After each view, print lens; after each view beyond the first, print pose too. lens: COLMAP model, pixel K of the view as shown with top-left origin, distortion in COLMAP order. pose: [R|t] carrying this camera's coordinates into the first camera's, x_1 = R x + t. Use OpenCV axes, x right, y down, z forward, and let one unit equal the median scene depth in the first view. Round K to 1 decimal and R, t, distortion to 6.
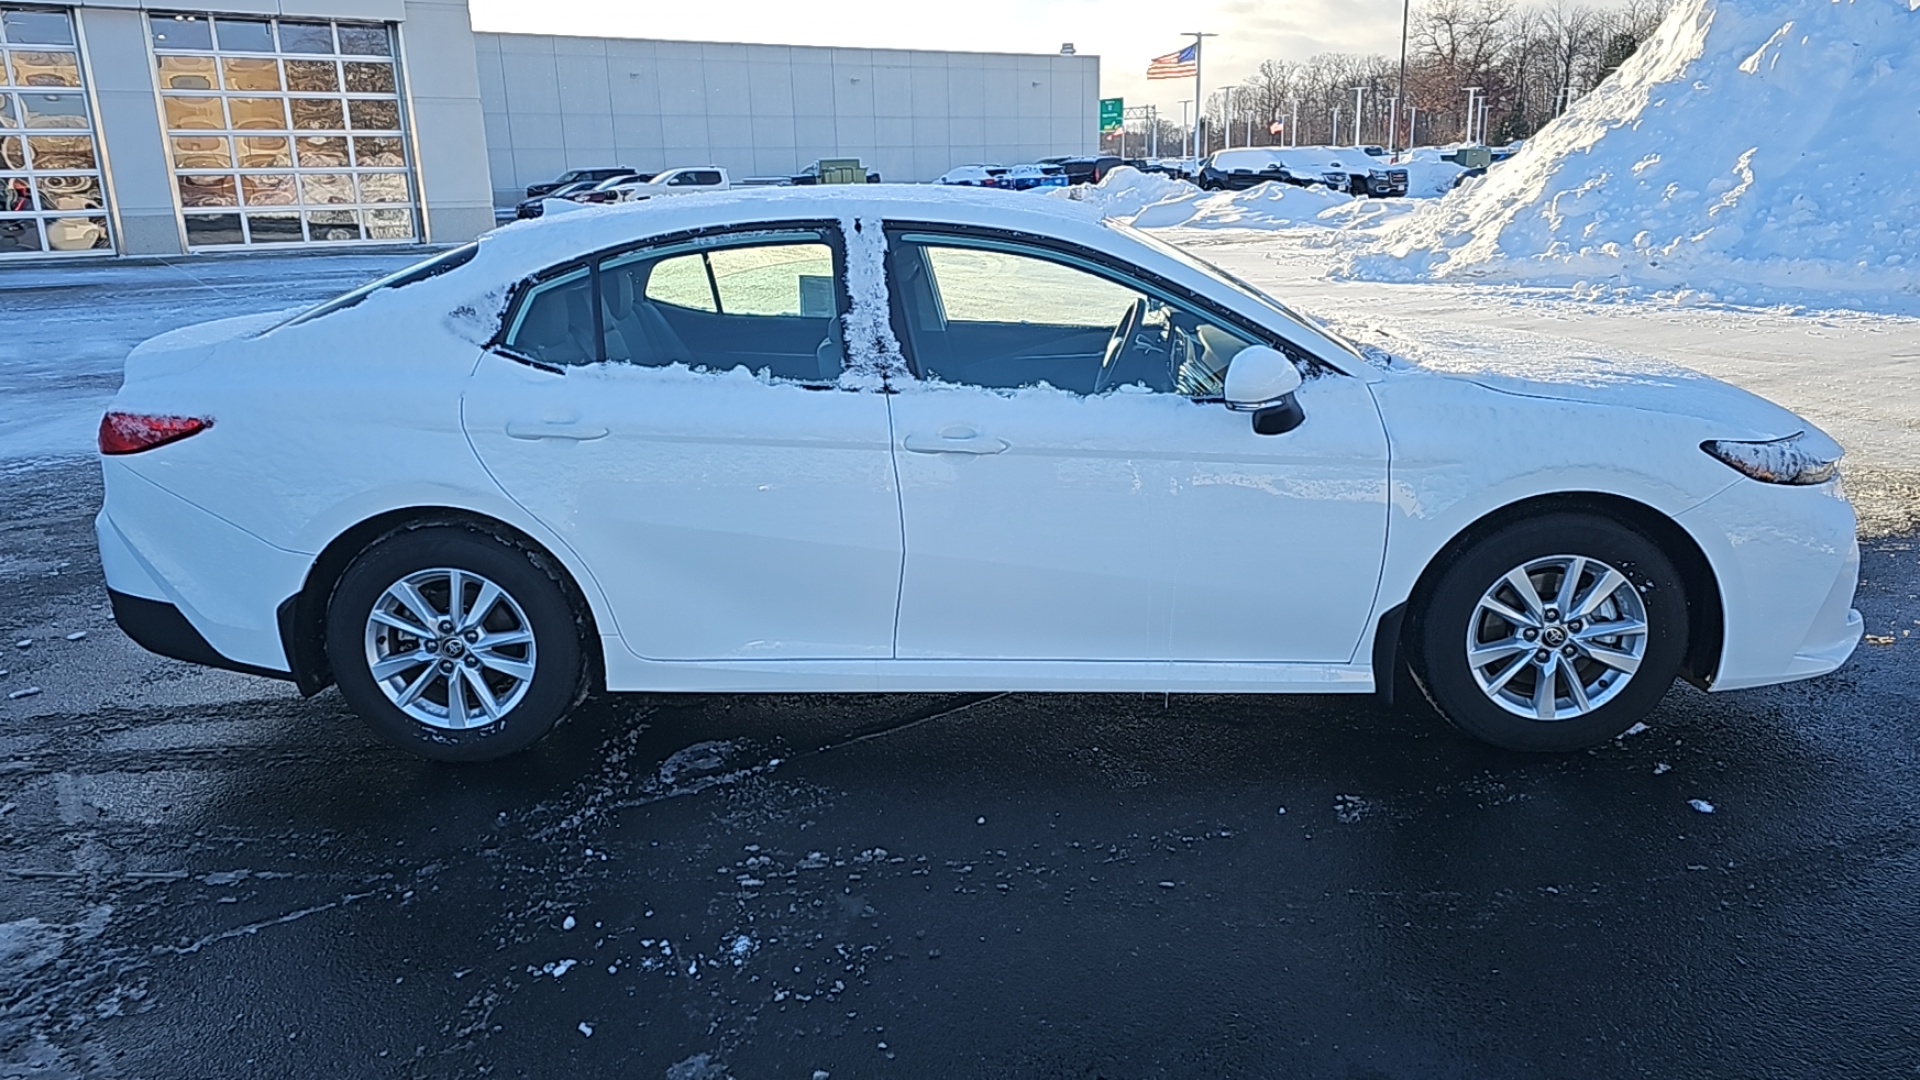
lens RADIAL K [[1377.4, 0, 965.3], [0, 1377.4, 548.5], [0, 0, 1]] dist [0.074023, -0.058043]
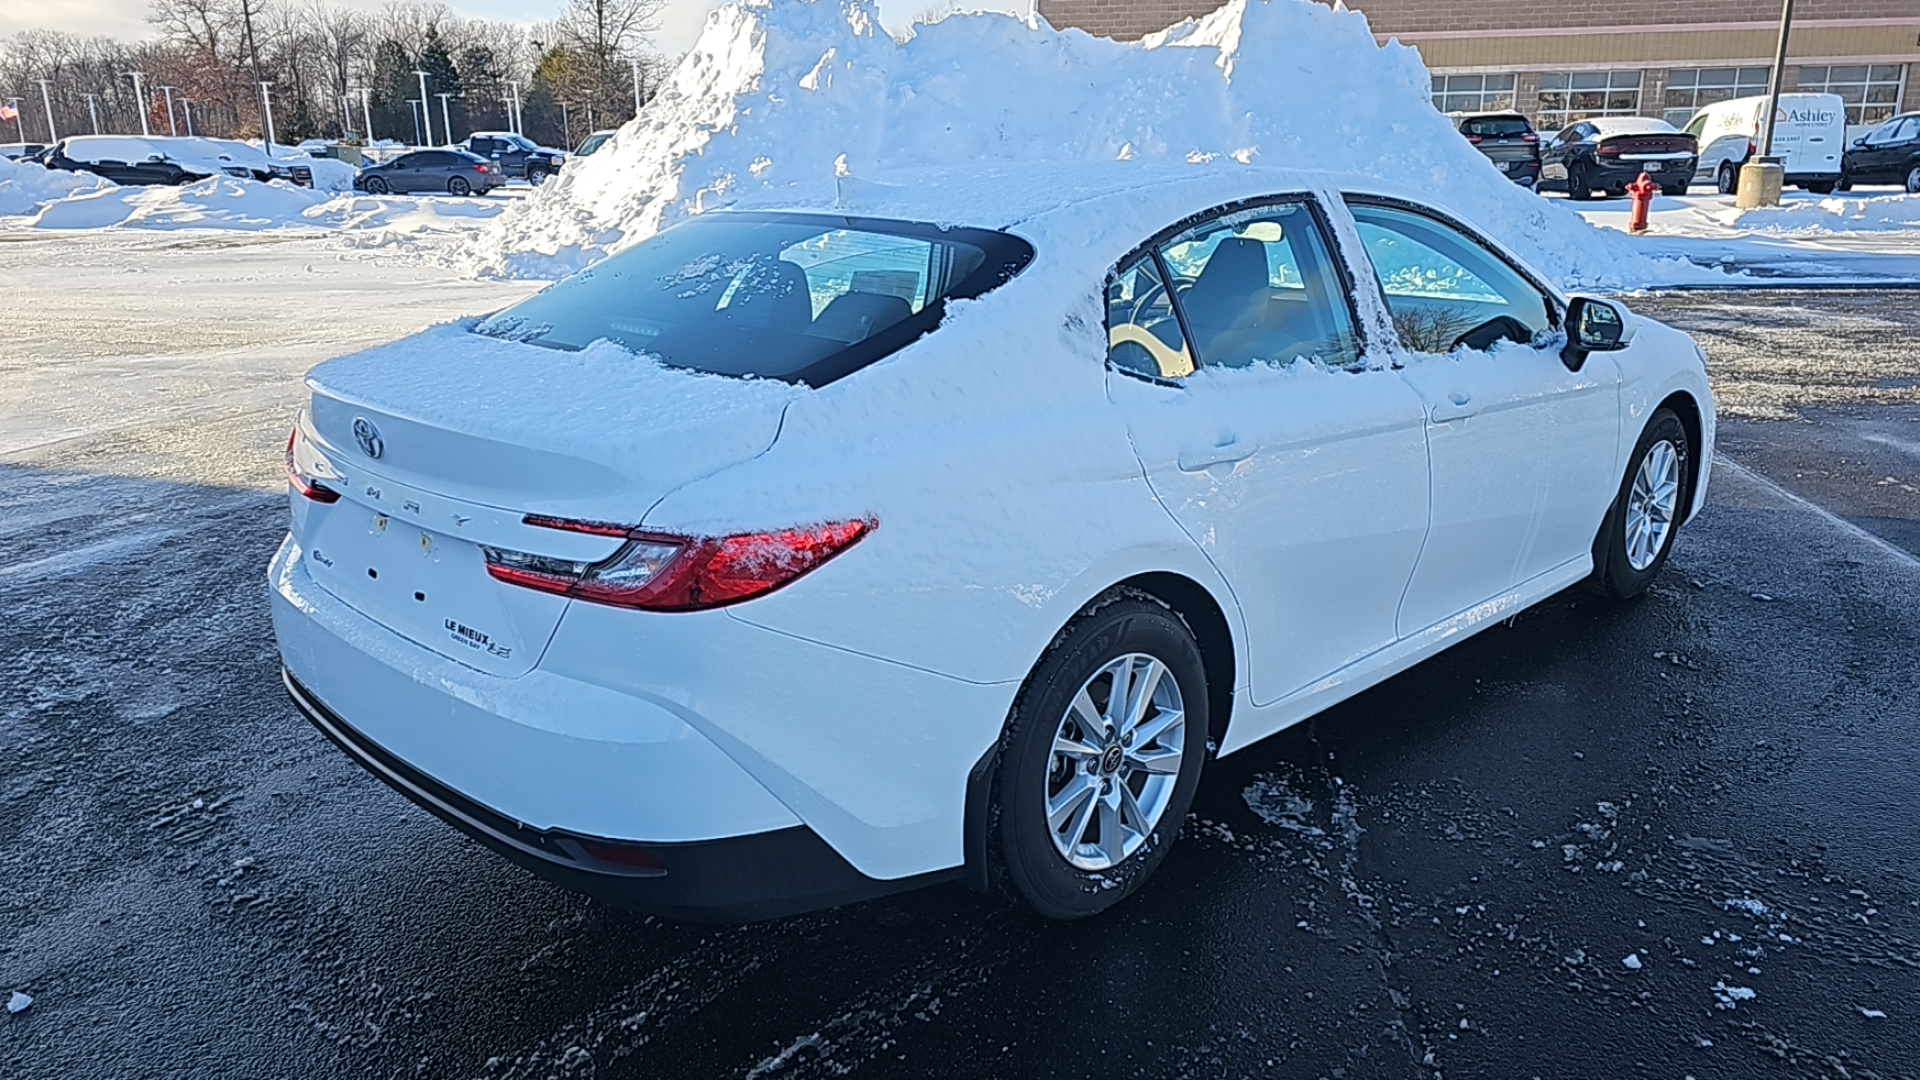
lens RADIAL K [[1372.5, 0, 960.0], [0, 1372.5, 540.0], [0, 0, 1]] dist [0.082602, -0.064507]
pose [[0.677538, -0.181782, 0.712669, -0.242557], [0.186801, 0.979733, 0.072310, -0.030160], [-0.711370, 0.084134, 0.697763, 0.134922]]
